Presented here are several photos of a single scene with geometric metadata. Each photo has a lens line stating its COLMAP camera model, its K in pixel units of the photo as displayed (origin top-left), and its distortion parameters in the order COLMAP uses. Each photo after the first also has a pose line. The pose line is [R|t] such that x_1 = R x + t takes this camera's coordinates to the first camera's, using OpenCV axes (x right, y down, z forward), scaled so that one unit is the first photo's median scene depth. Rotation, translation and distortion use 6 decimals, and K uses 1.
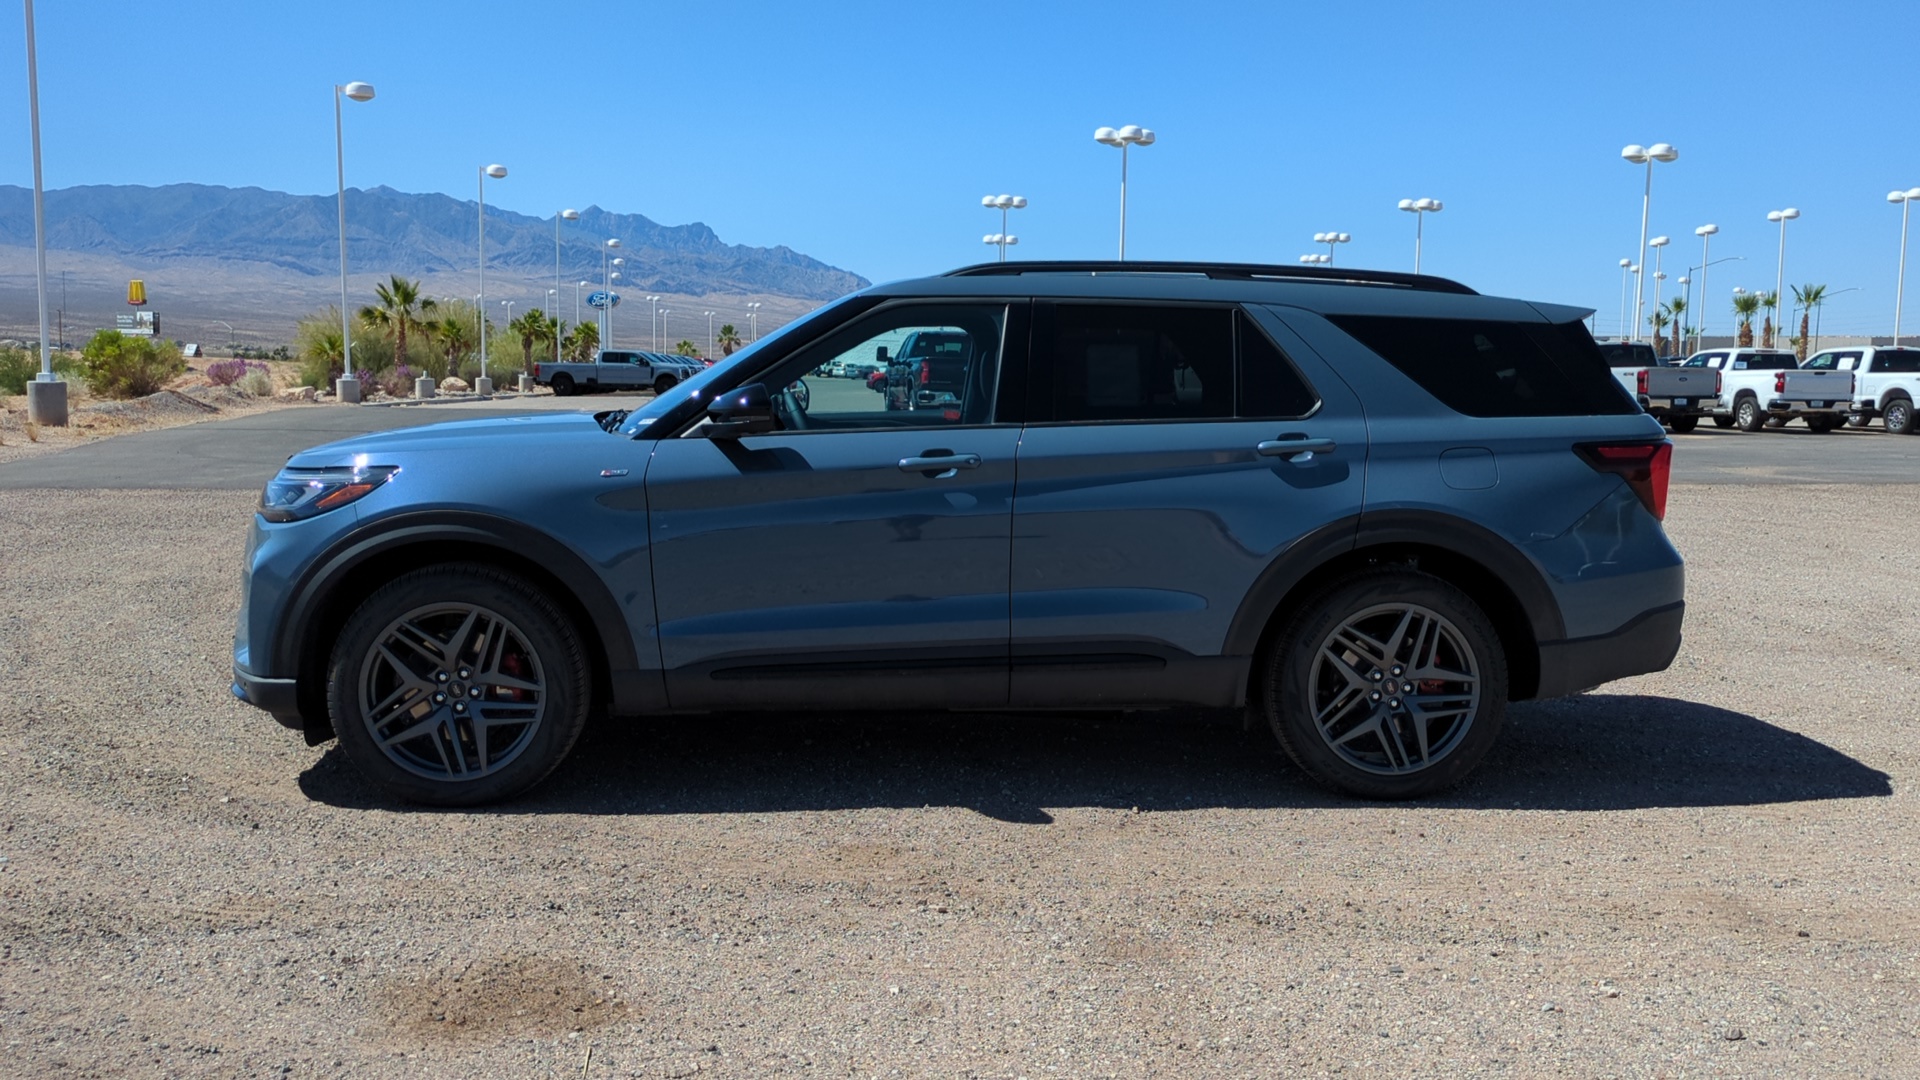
lens RADIAL K [[1645.6, 0, 981.6], [0, 1645.6, 535.1], [0, 0, 1]] dist [0.063458, -0.079678]
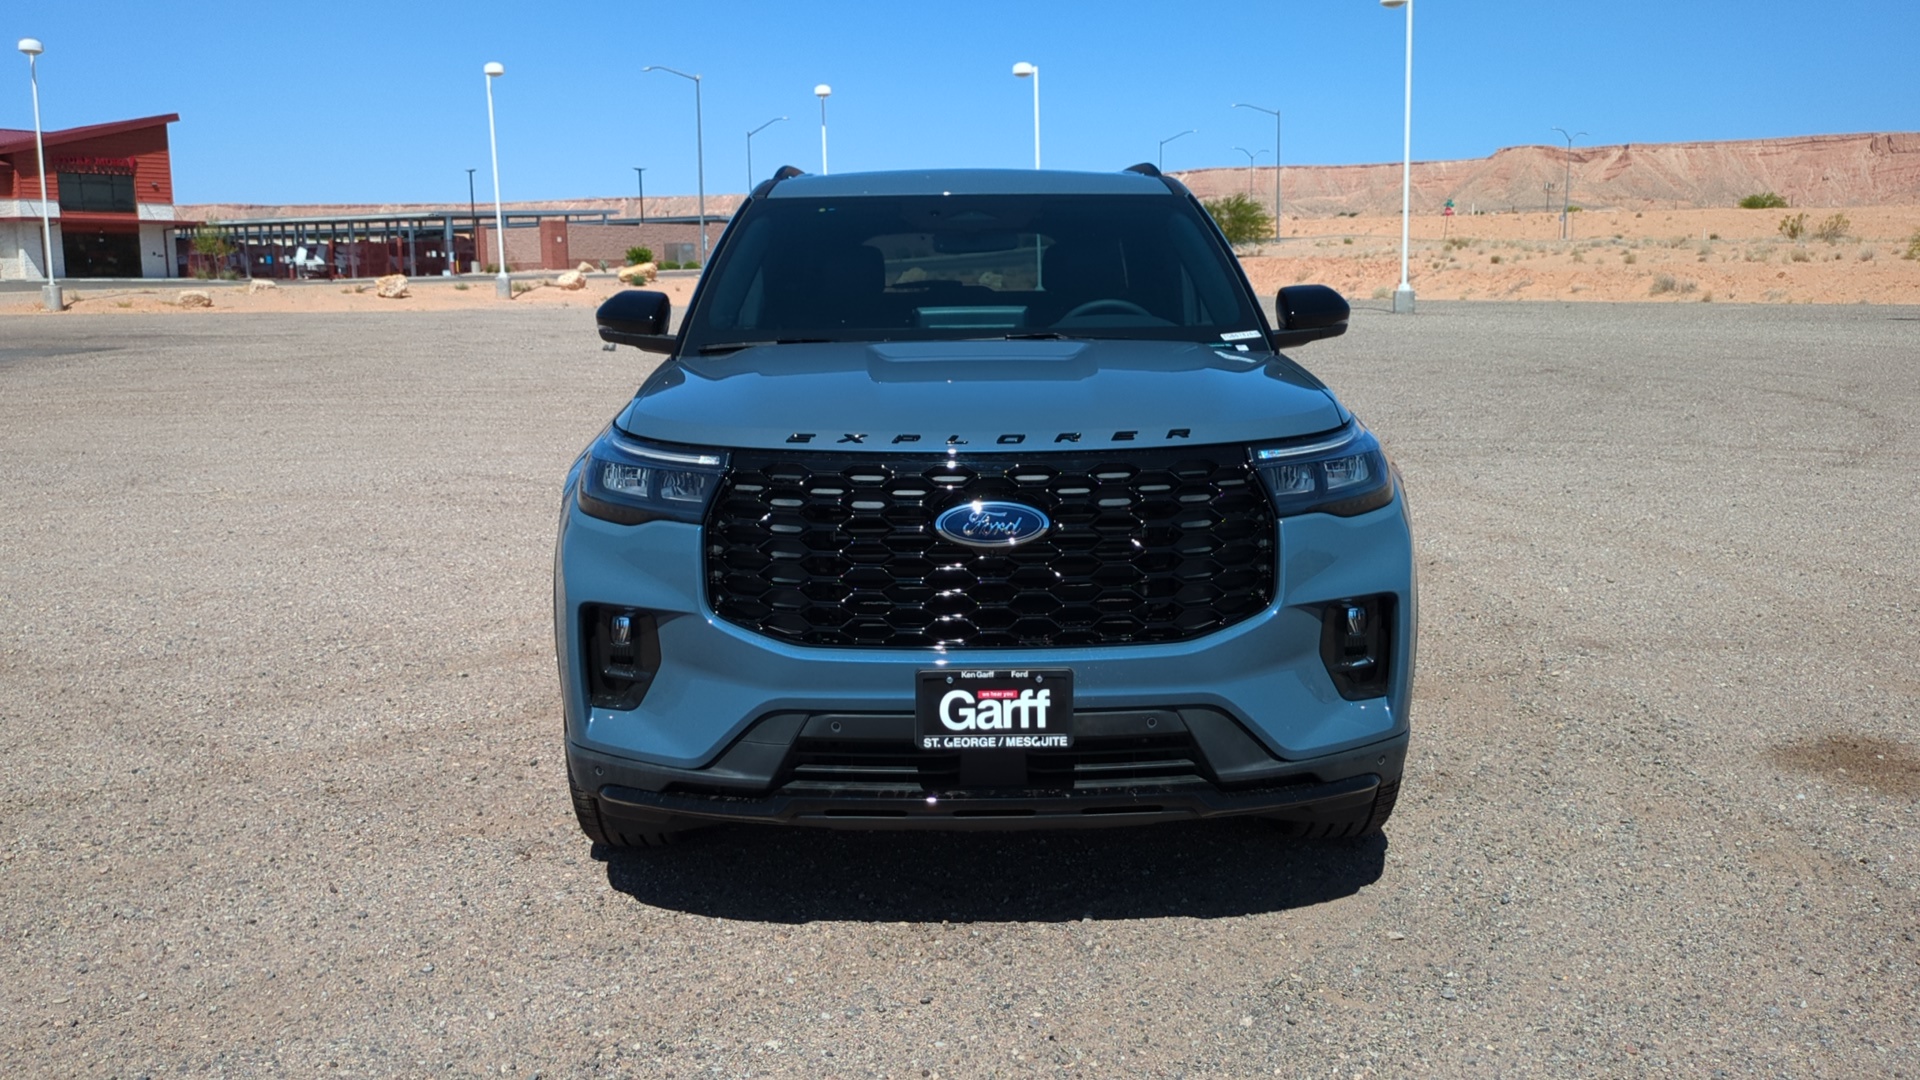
lens RADIAL K [[1645.6, 0, 981.6], [0, 1645.6, 535.1], [0, 0, 1]] dist [0.063458, -0.079678]
pose [[0.053411, -0.171562, 0.983724, -0.139870], [0.110575, 0.980088, 0.164924, -0.016159], [-0.992432, 0.099966, 0.071318, 0.141260]]
